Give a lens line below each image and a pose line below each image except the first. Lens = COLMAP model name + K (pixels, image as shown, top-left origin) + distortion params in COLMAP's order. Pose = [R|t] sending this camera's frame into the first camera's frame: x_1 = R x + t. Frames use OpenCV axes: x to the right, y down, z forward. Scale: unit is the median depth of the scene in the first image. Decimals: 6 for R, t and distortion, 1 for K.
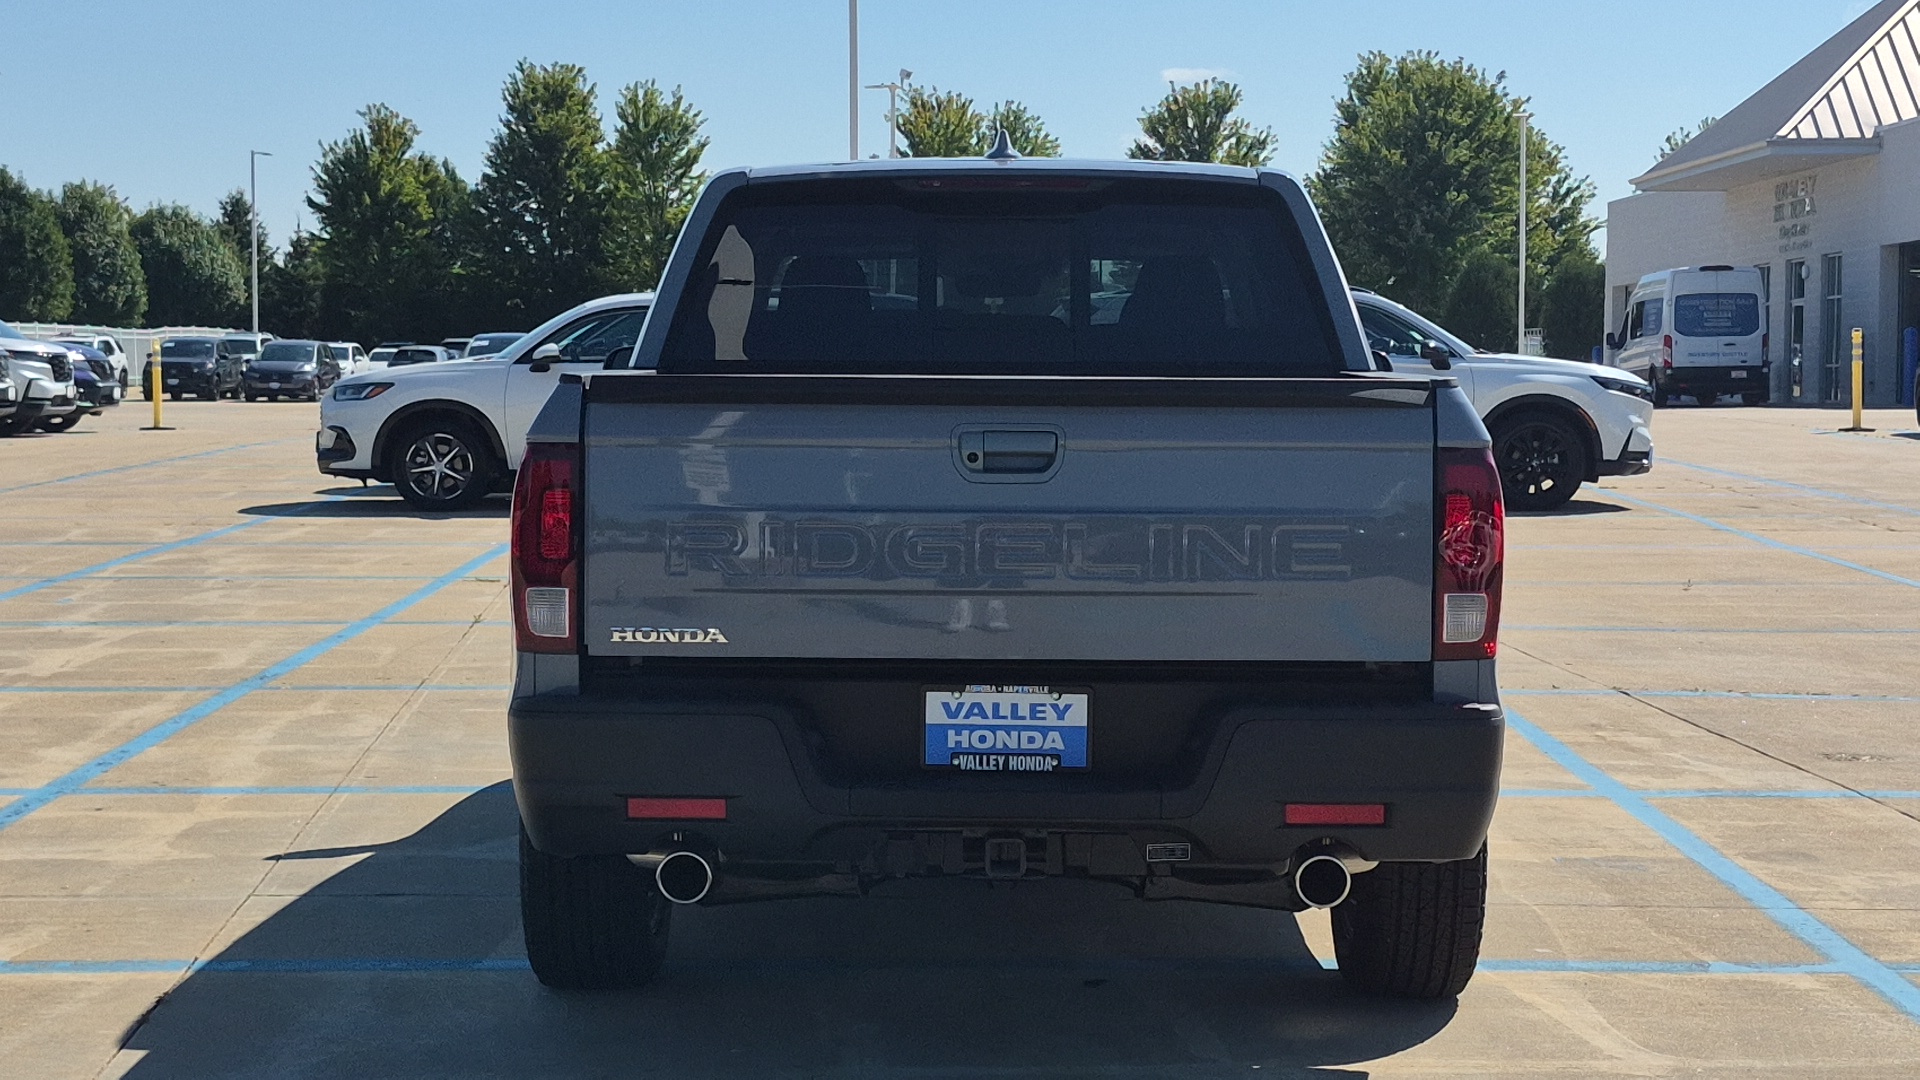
lens RADIAL K [[3226.0, 0, 952.2], [0, 3226.0, 534.7], [0, 0, 1]] dist [0.127624, 0.000000]
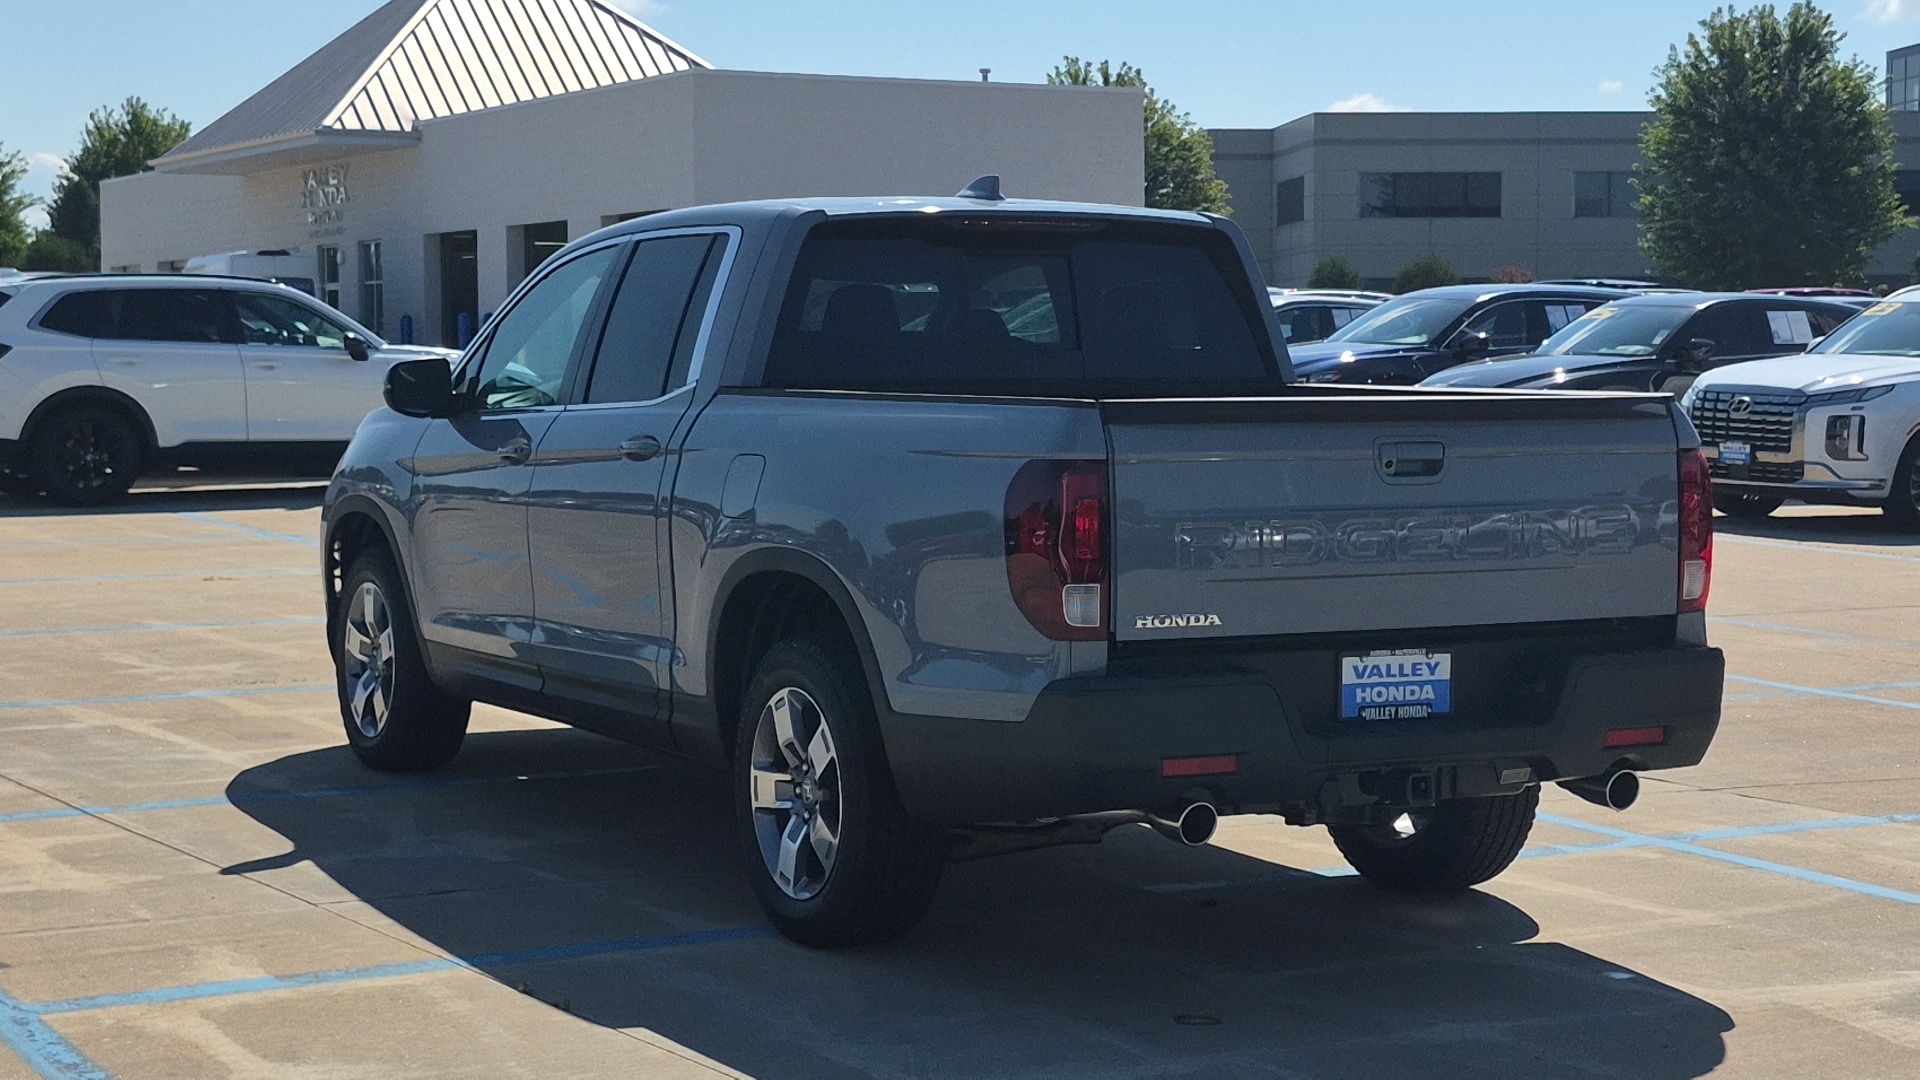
lens RADIAL K [[3226.0, 0, 960.3], [0, 3226.0, 541.9], [0, 0, 1]] dist [0.127624, 0.000000]
pose [[0.875078, -0.033815, 0.482800, -0.719193], [0.029269, 0.999428, 0.016949, -0.019769], [-0.483097, -0.000701, 0.875567, 0.004098]]
